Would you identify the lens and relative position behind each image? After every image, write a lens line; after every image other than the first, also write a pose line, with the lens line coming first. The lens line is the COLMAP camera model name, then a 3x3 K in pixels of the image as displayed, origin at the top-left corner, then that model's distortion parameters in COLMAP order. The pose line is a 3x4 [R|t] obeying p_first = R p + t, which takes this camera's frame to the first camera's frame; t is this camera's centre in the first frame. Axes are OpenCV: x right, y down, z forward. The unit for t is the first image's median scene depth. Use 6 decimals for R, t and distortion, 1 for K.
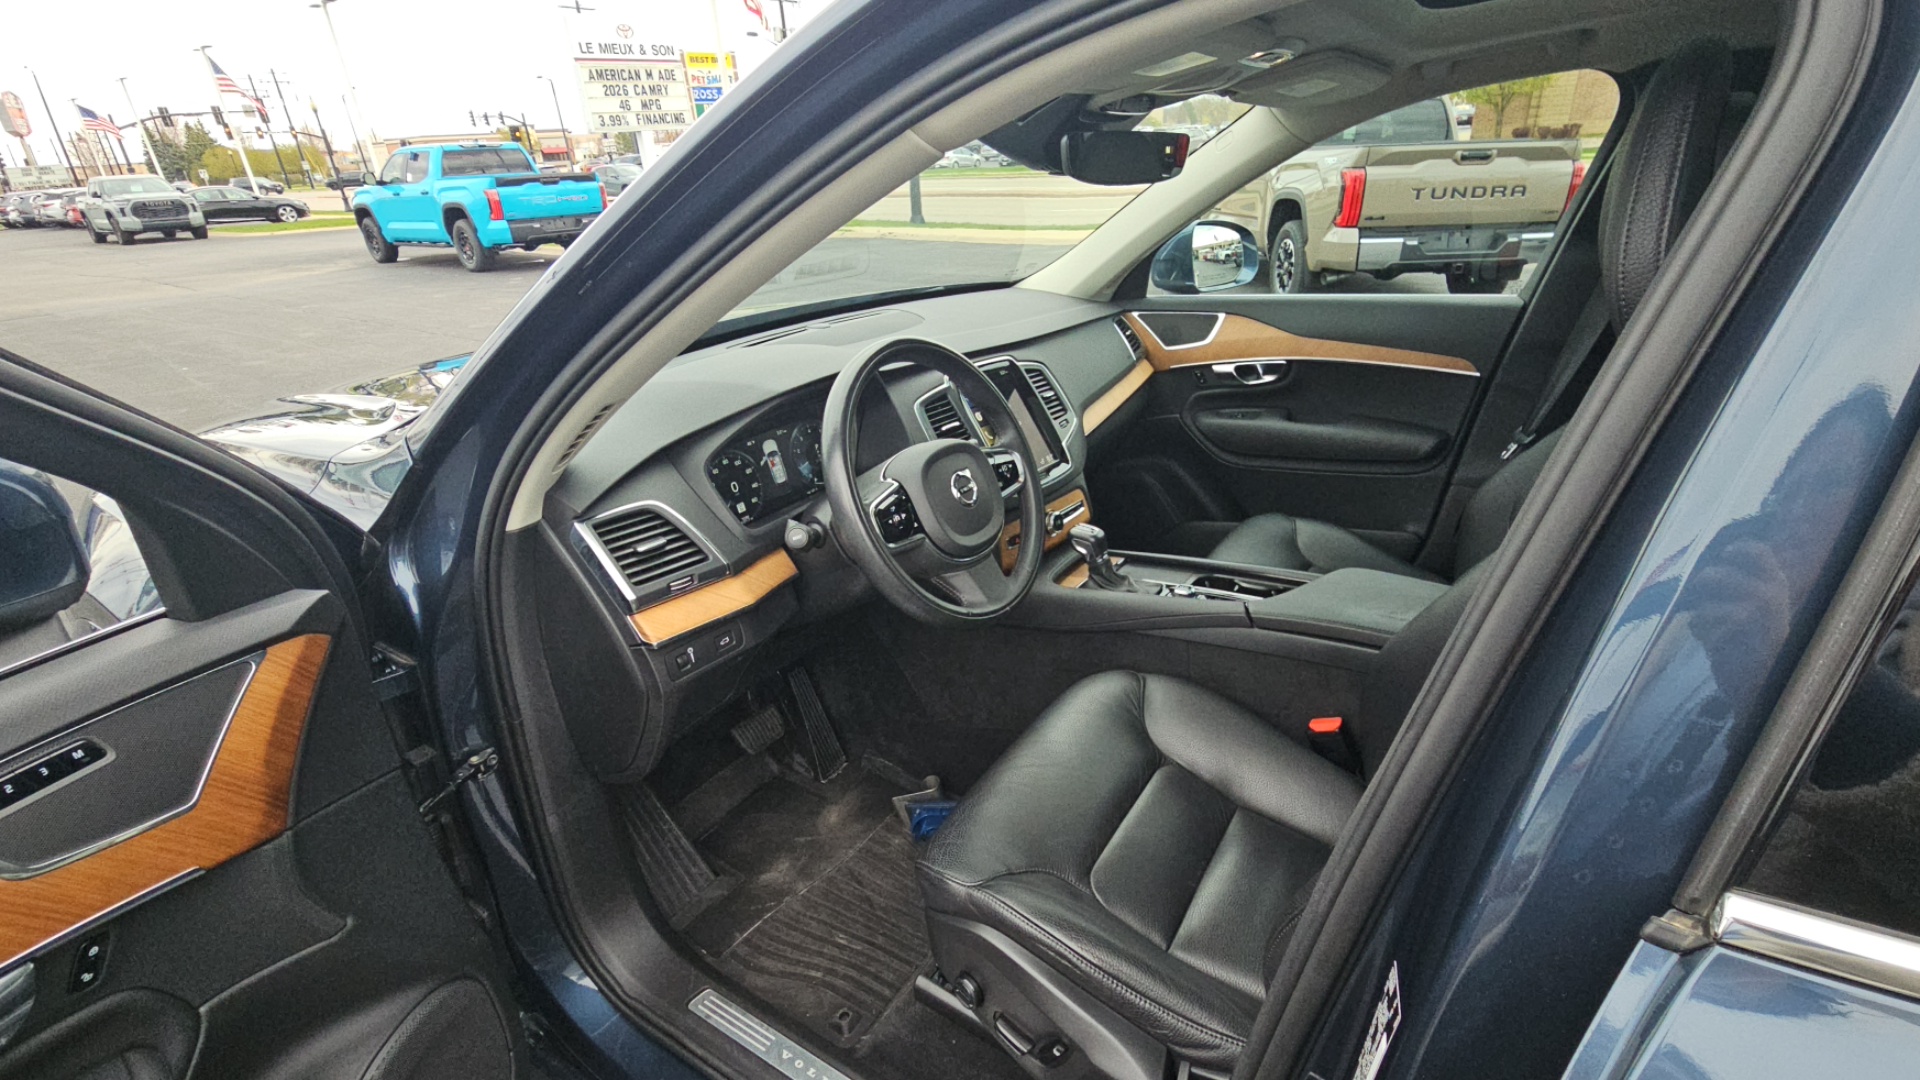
lens RADIAL K [[856.8, 0, 979.9], [0, 856.8, 549.1], [0, 0, 1]] dist [0.008354, -0.007159]
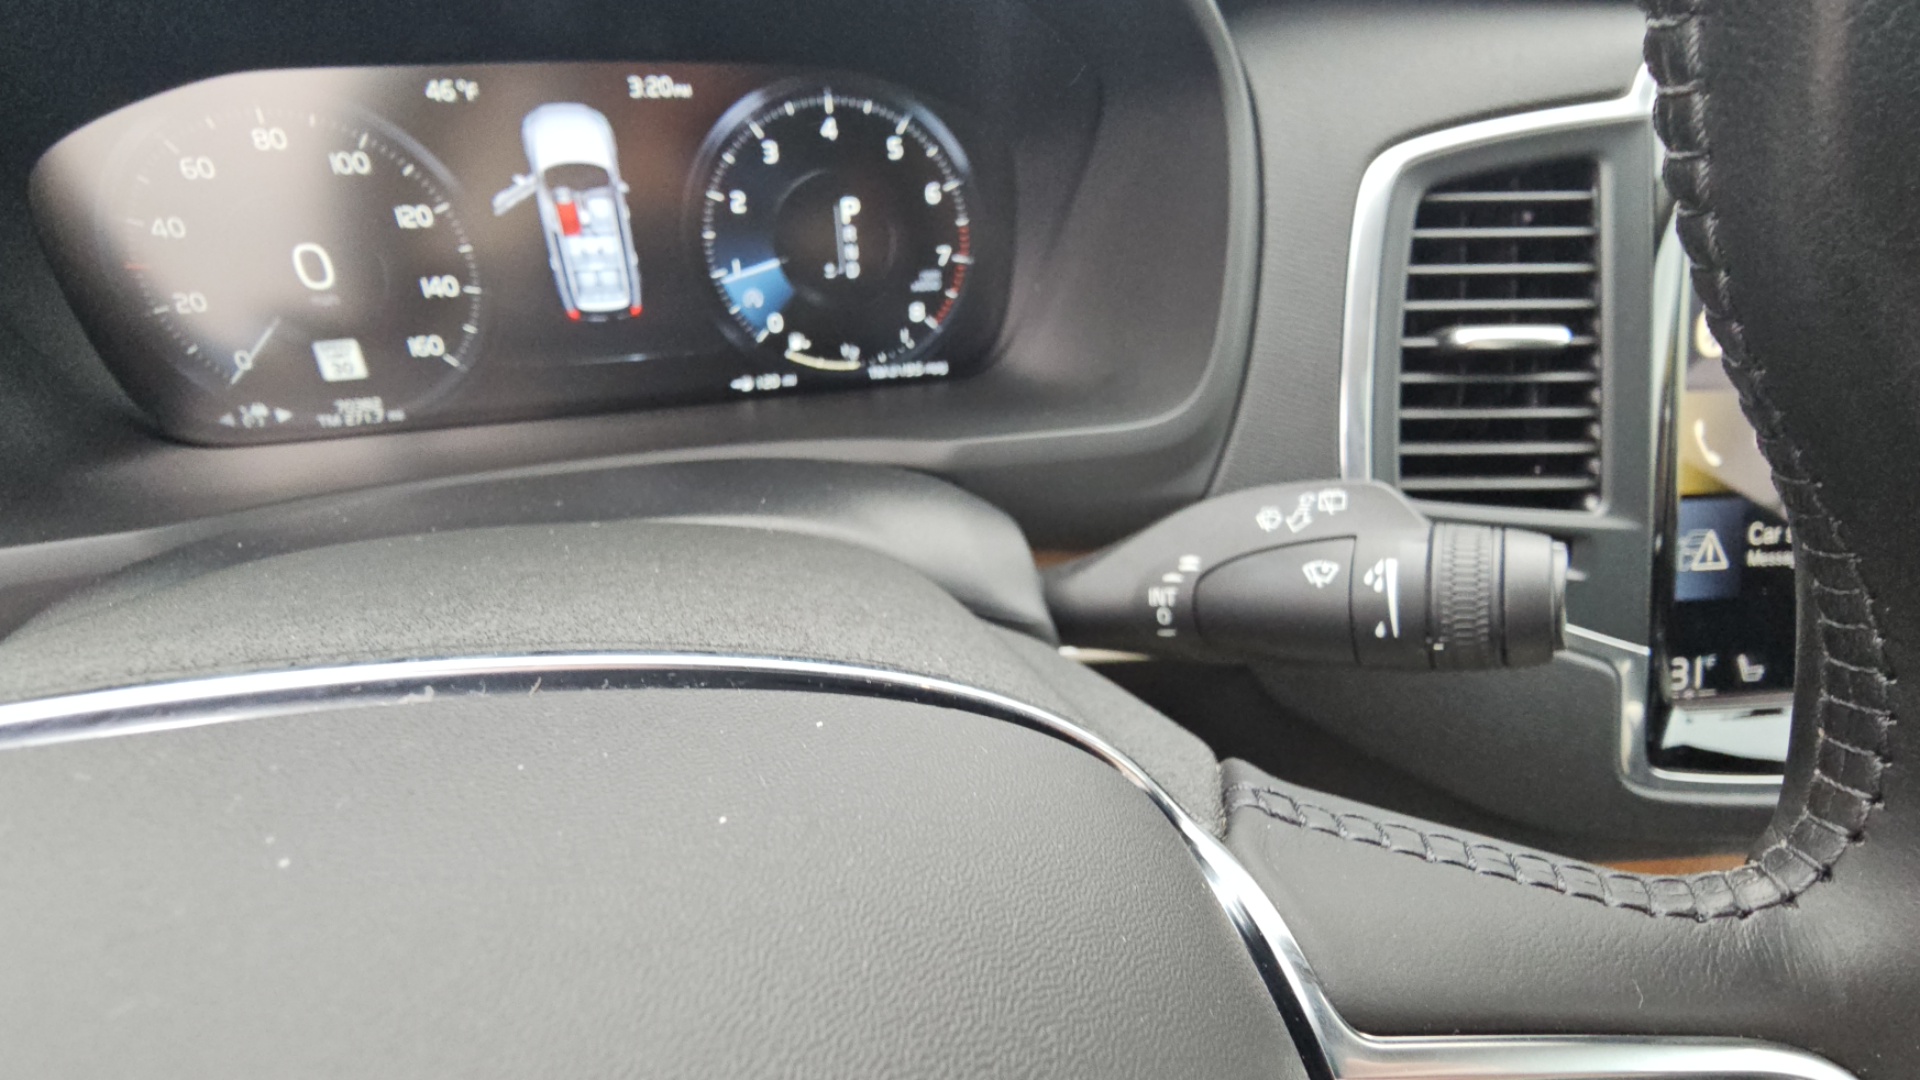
lens RADIAL K [[856.8, 0, 976.8], [0, 856.8, 541.5], [0, 0, 1]] dist [0.008354, -0.007159]
pose [[0.732408, 0.501687, -0.460312, -0.002223], [-0.348272, 0.856976, 0.379866, -0.026551], [0.585051, -0.117903, 0.802380, 0.152510]]
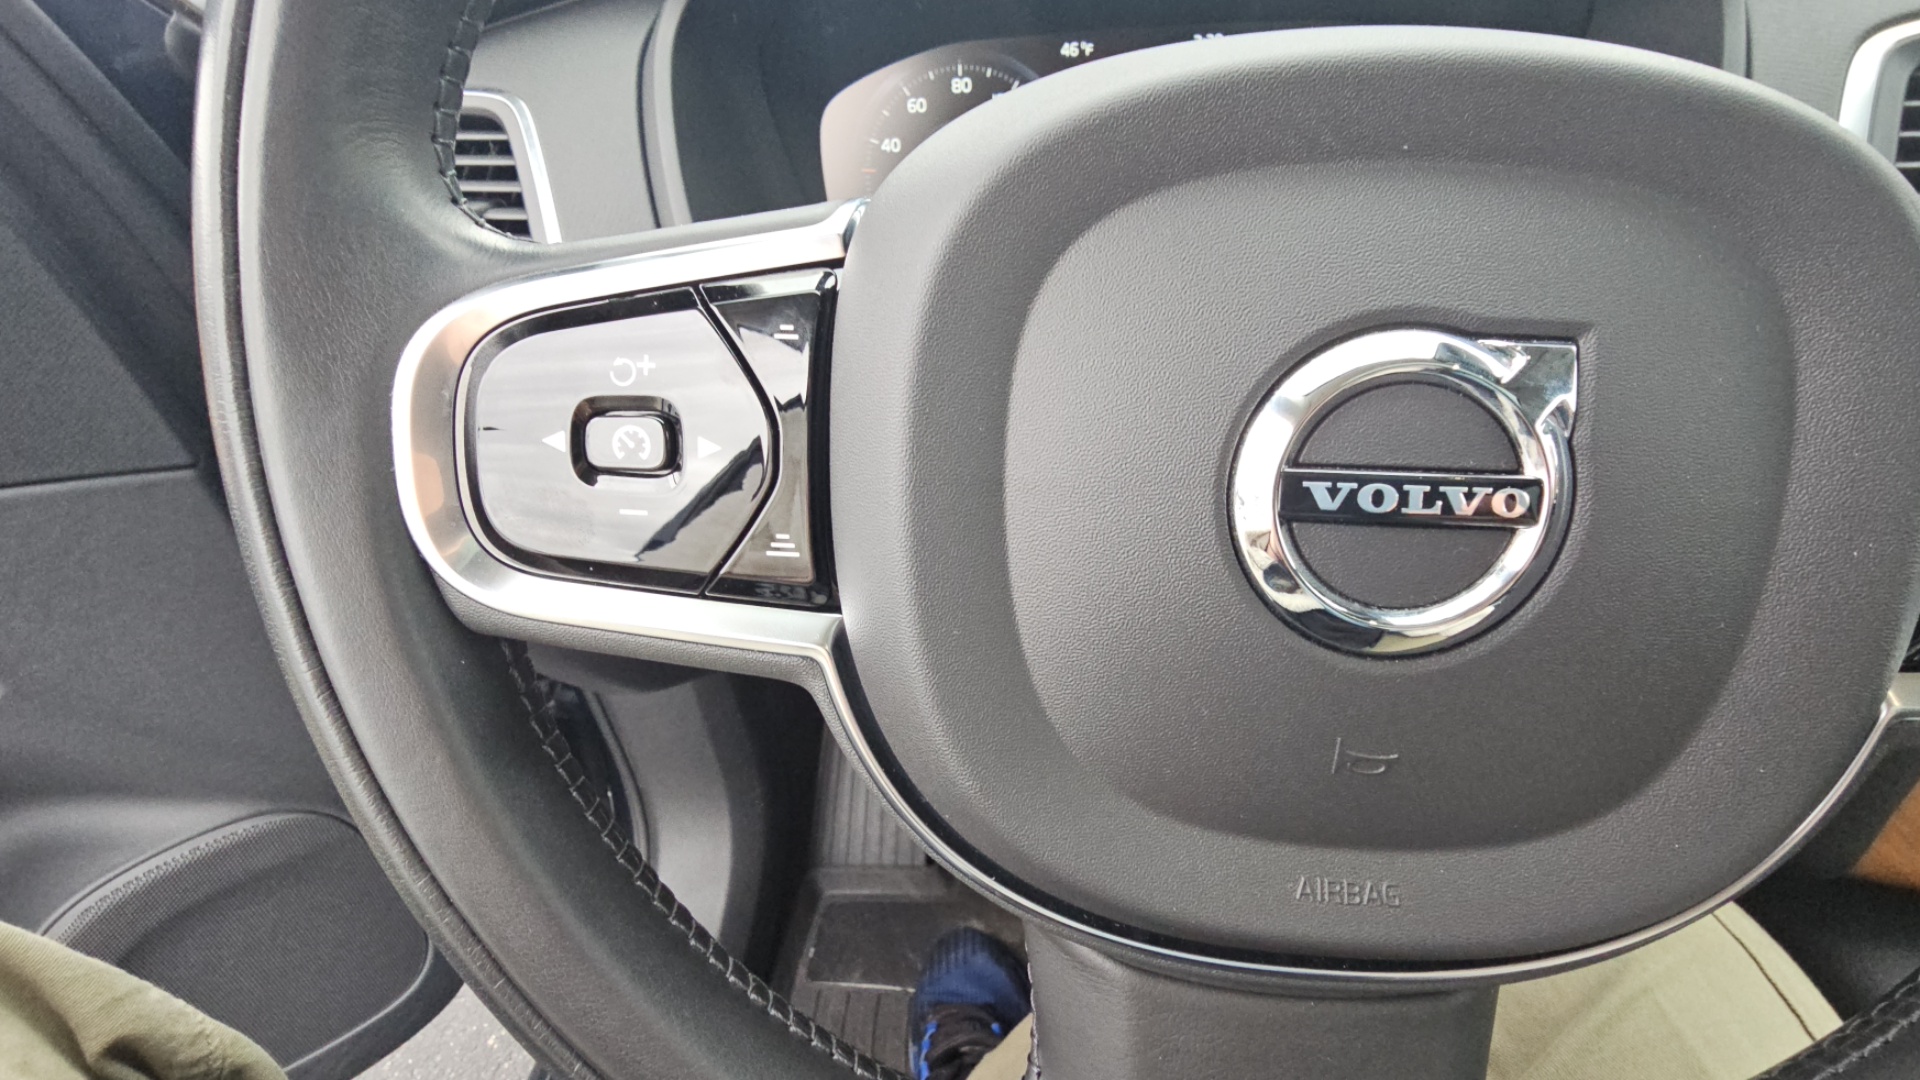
lens RADIAL K [[856.8, 0, 976.9], [0, 856.8, 551.4], [0, 0, 1]] dist [0.008354, -0.007159]
pose [[0.496762, 0.511464, -0.701164, 0.005496], [-0.325710, 0.858714, 0.395630, -0.013372], [0.804450, 0.031842, 0.593166, 0.134982]]
